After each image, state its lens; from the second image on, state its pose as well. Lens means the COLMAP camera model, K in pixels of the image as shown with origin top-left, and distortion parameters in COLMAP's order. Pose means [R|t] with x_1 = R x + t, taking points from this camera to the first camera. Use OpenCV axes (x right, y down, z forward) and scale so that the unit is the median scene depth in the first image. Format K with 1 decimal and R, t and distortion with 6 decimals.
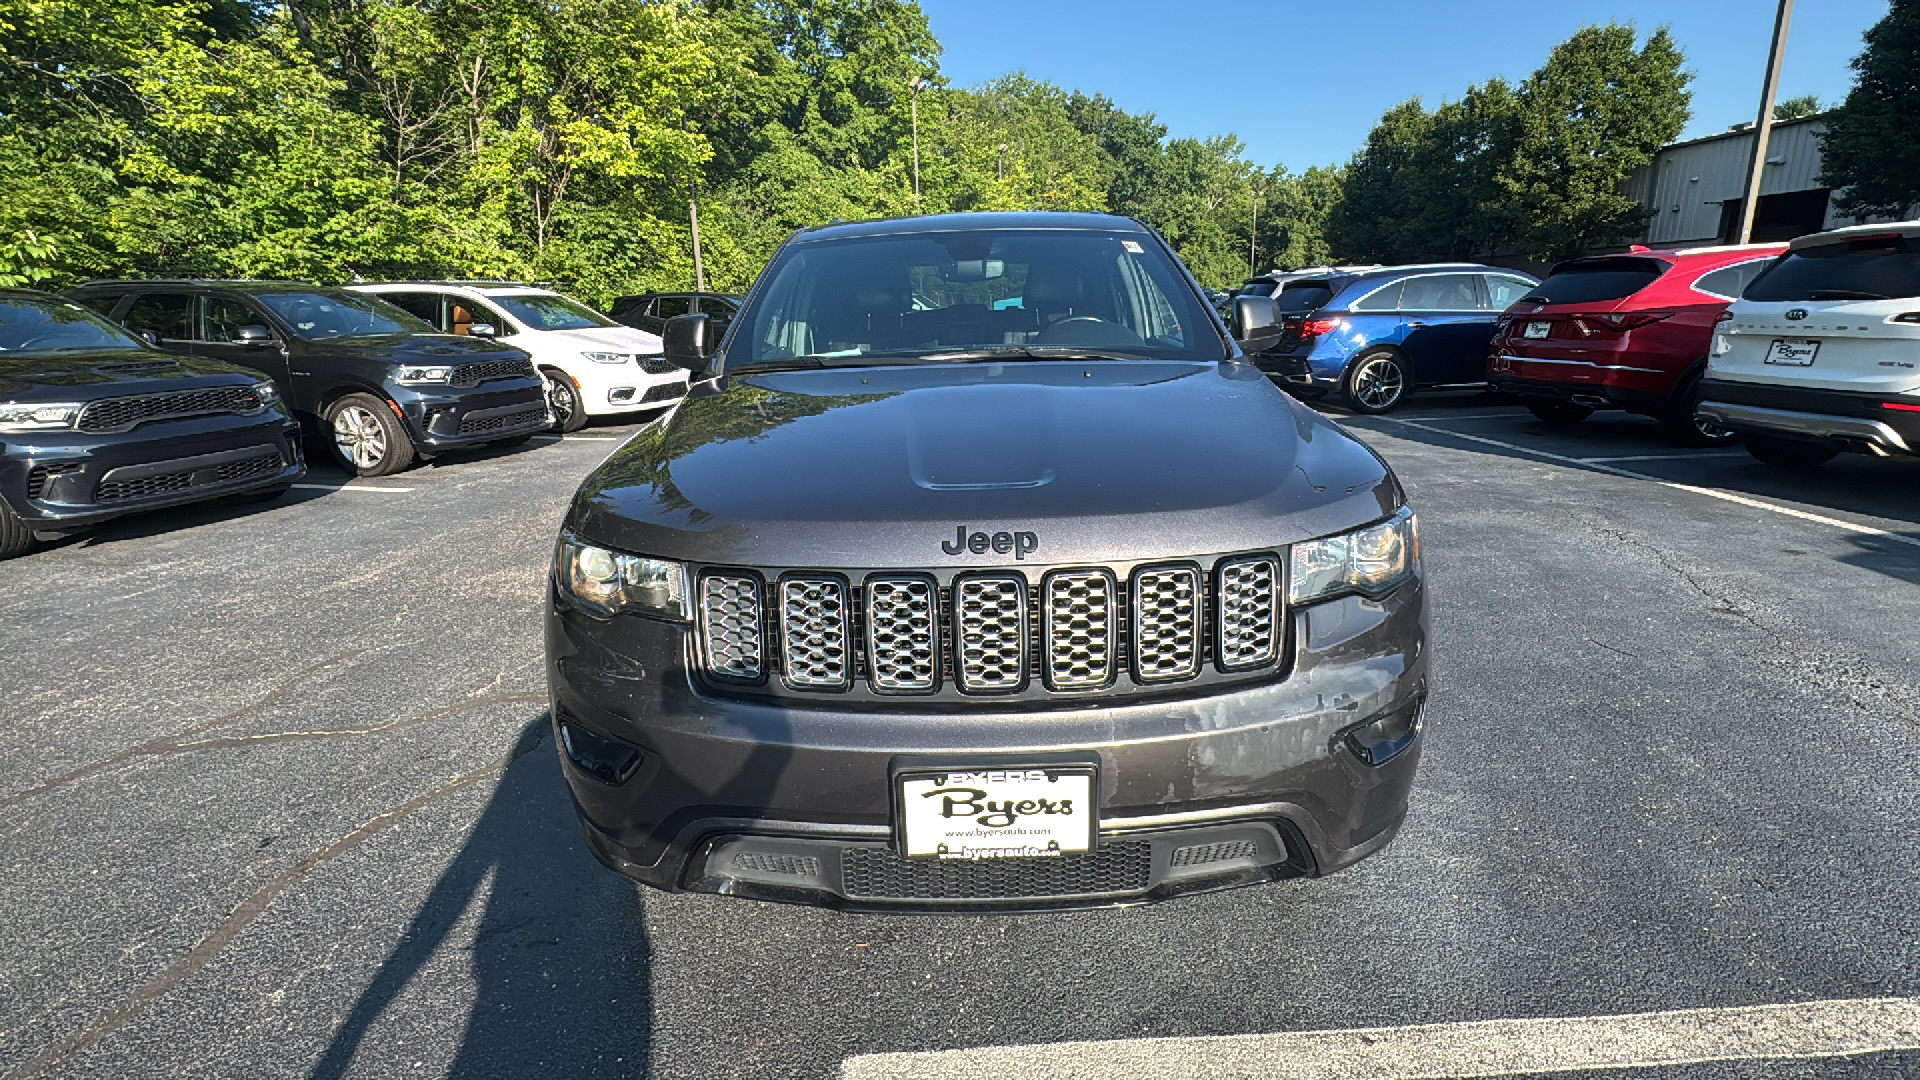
lens RADIAL K [[874.2, 0, 960.0], [0, 874.2, 540.0], [0, 0, 1]] dist [0.000951, -0.000346]
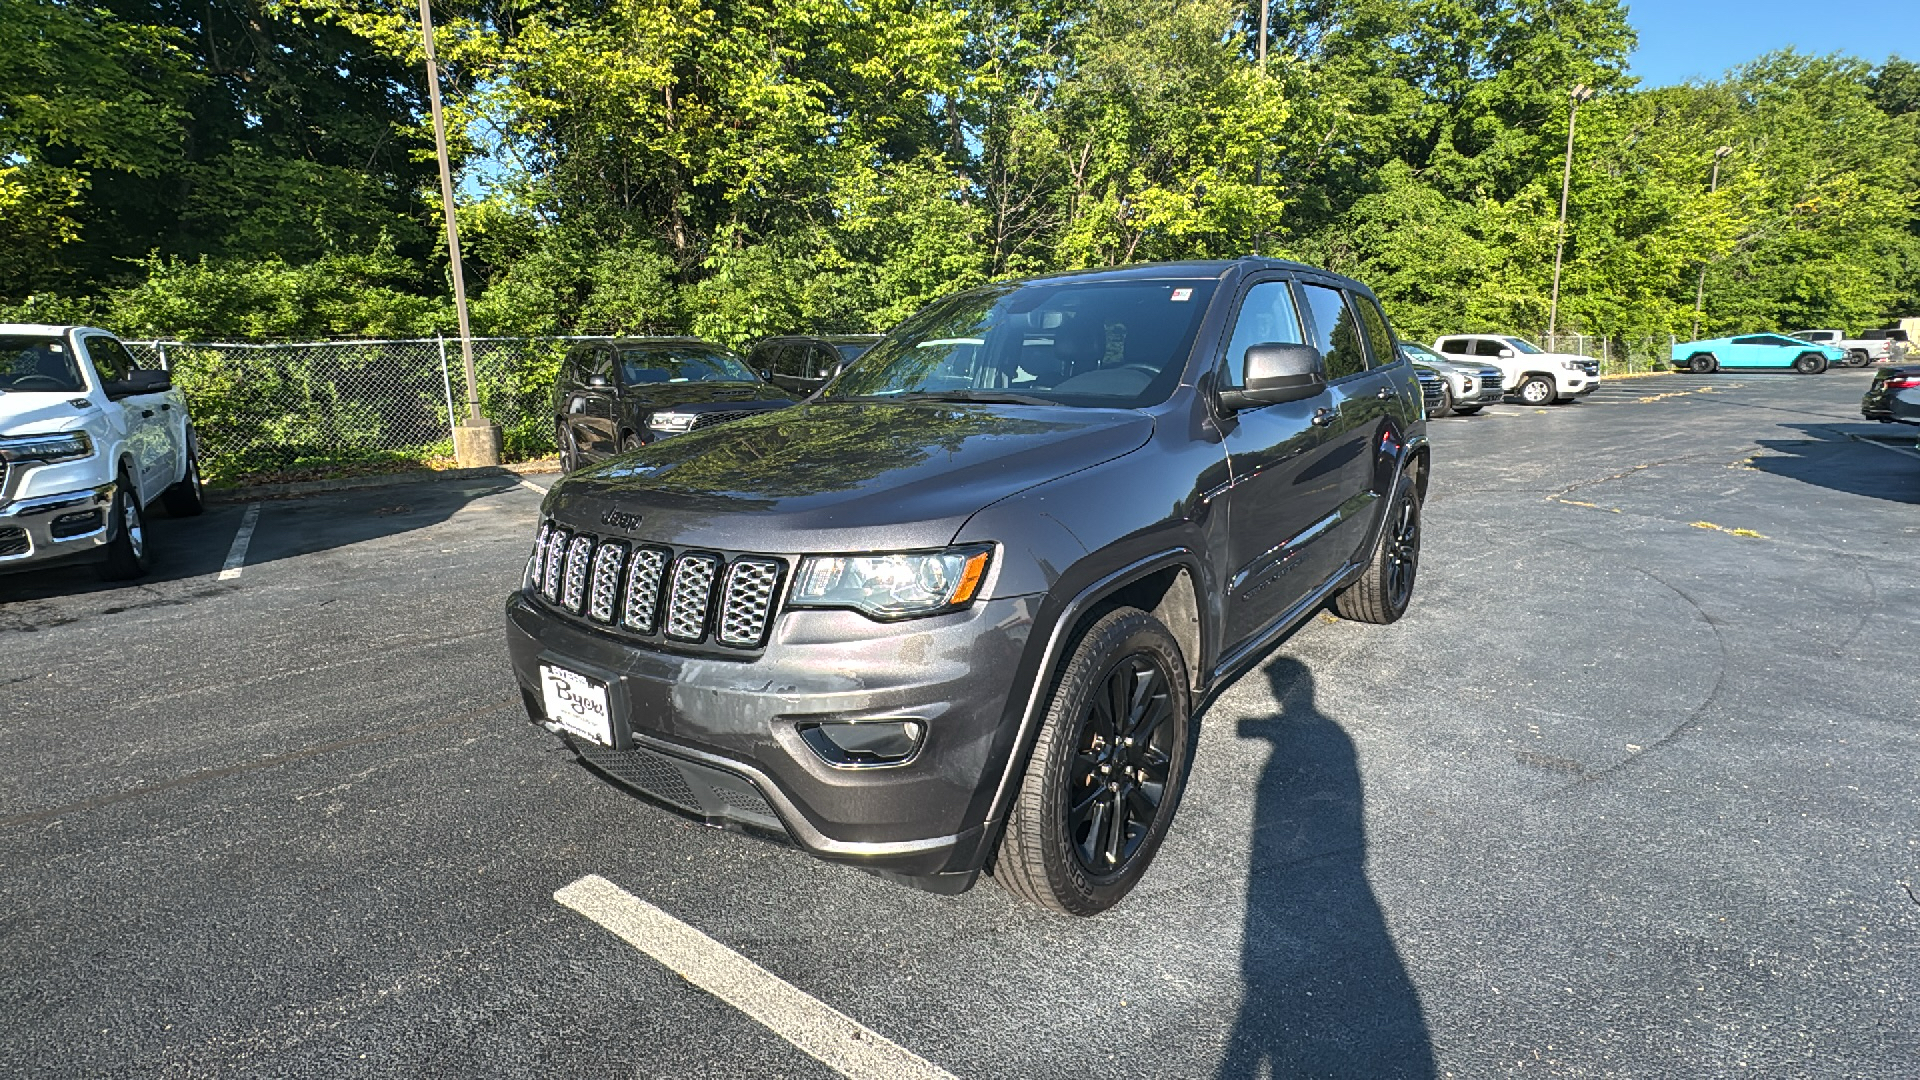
lens RADIAL K [[874.2, 0, 960.0], [0, 874.2, 540.0], [0, 0, 1]] dist [0.000951, -0.000346]
pose [[0.783274, 0.129681, -0.608001, 0.104699], [-0.160075, 0.987095, 0.004317, -0.004613], [0.600715, 0.093944, 0.793924, 0.015810]]
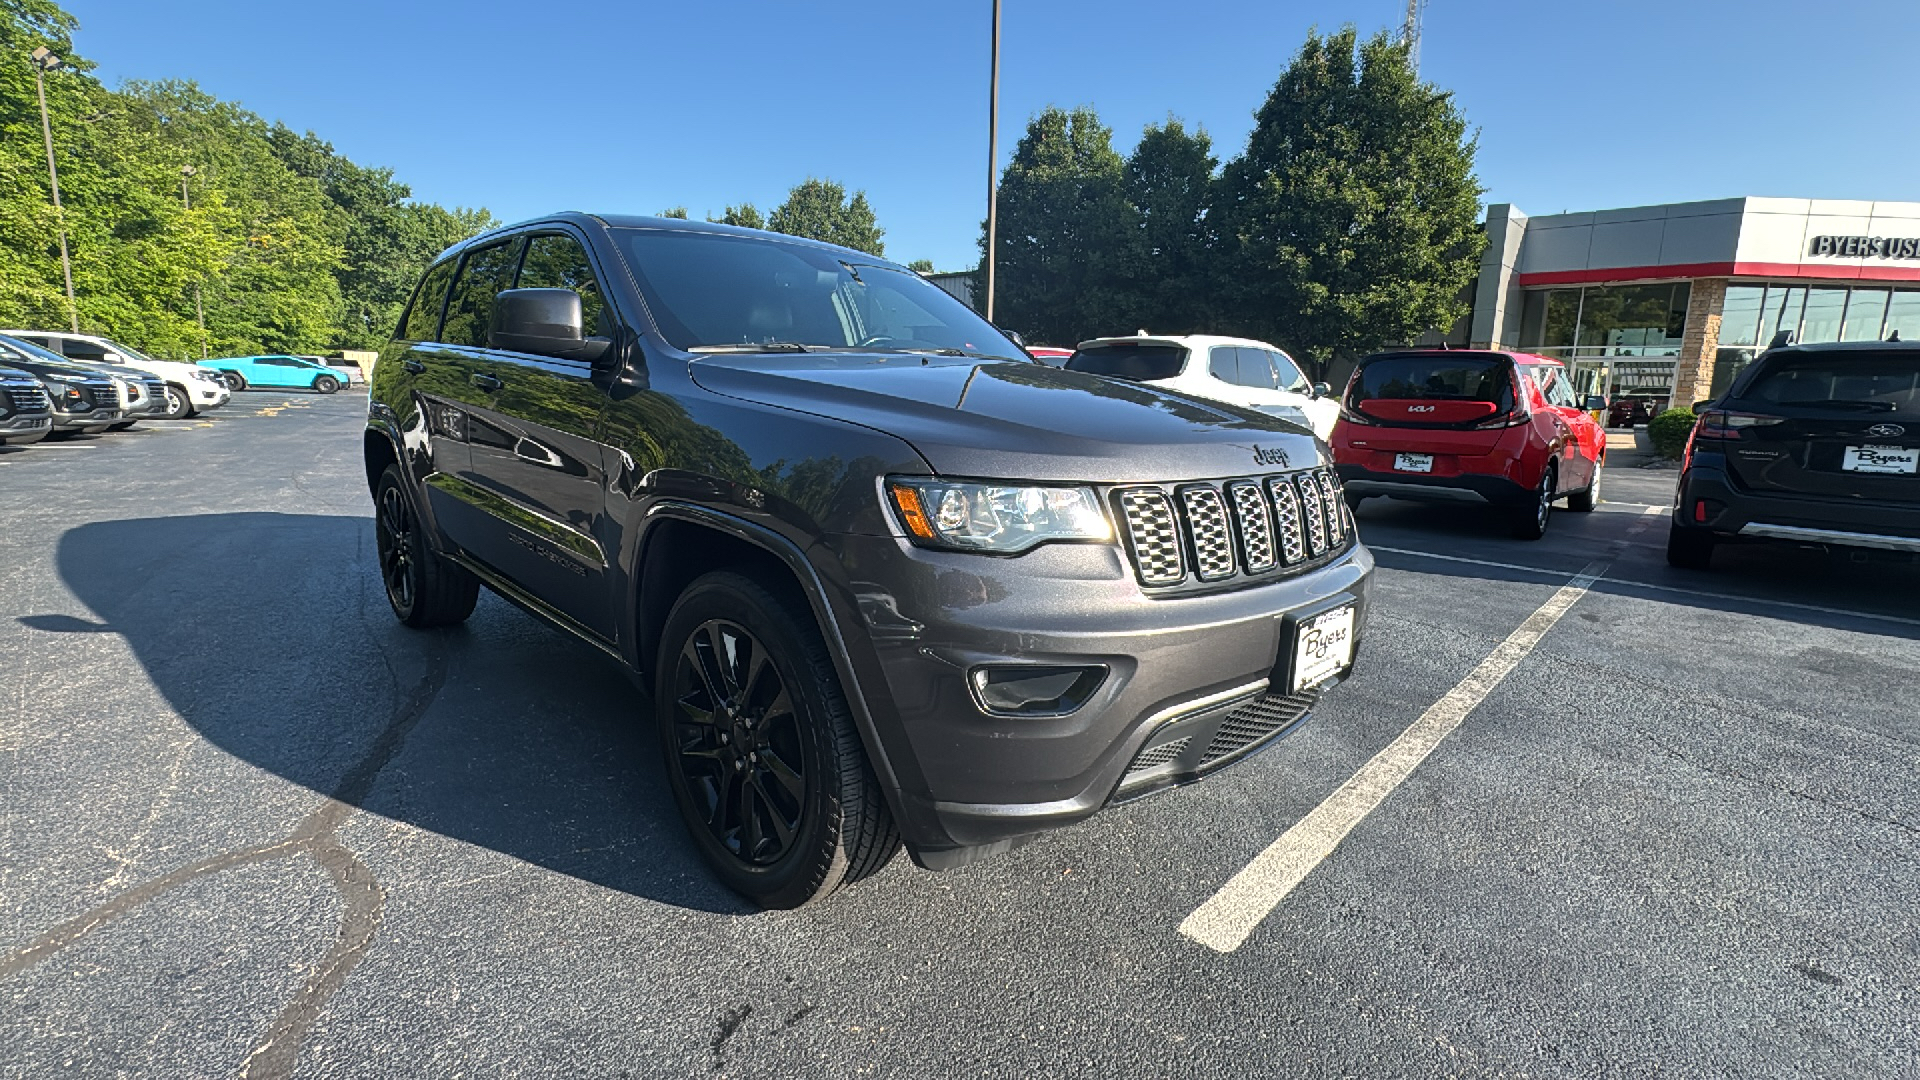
lens RADIAL K [[874.2, 0, 960.0], [0, 874.2, 540.0], [0, 0, 1]] dist [0.000951, -0.000346]
pose [[0.708214, -0.075790, 0.701918, -0.111474], [0.141671, 0.989254, -0.036126, 0.010119], [-0.691637, 0.125026, 0.711341, 0.031487]]
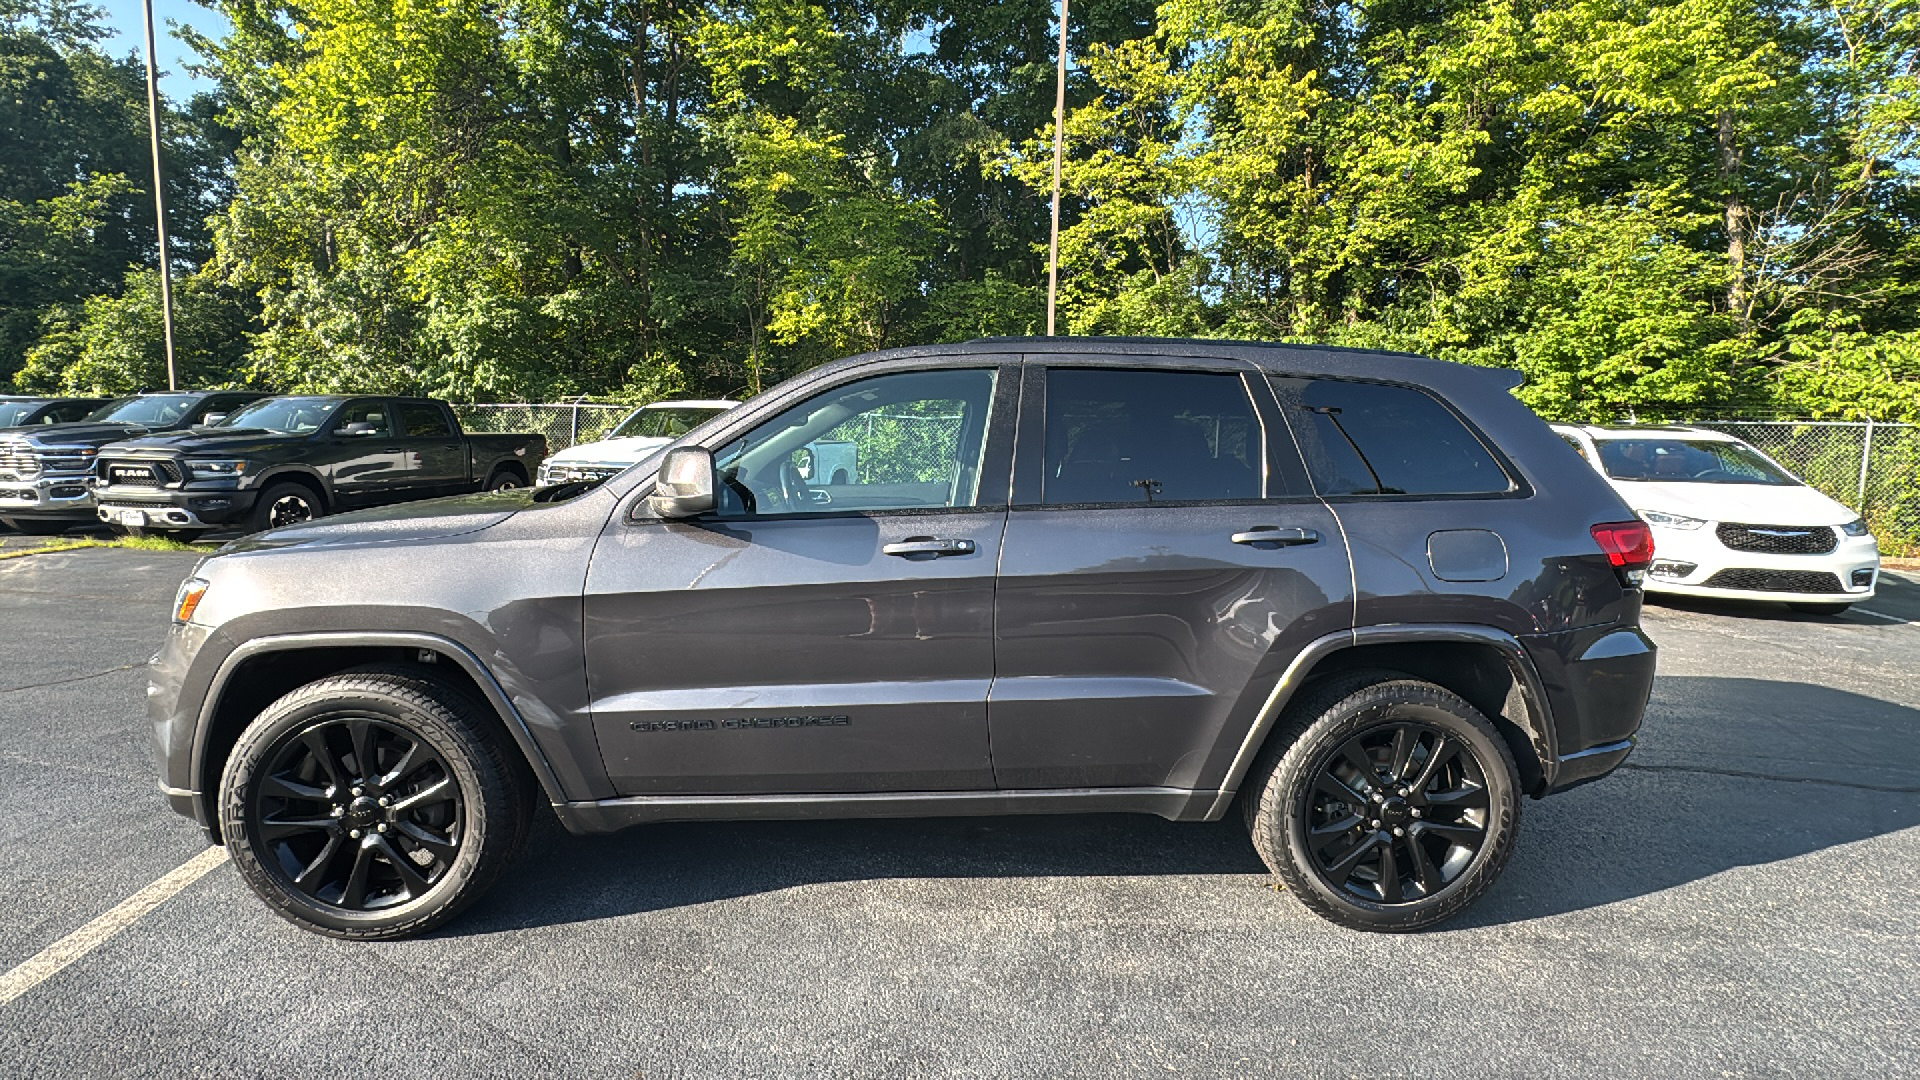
lens RADIAL K [[874.2, 0, 960.0], [0, 874.2, 540.0], [0, 0, 1]] dist [0.000951, -0.000346]
pose [[0.062750, 0.142785, -0.987763, 0.175961], [-0.286320, 0.950686, 0.119236, -0.057162], [0.956077, 0.275334, 0.100537, 0.179188]]
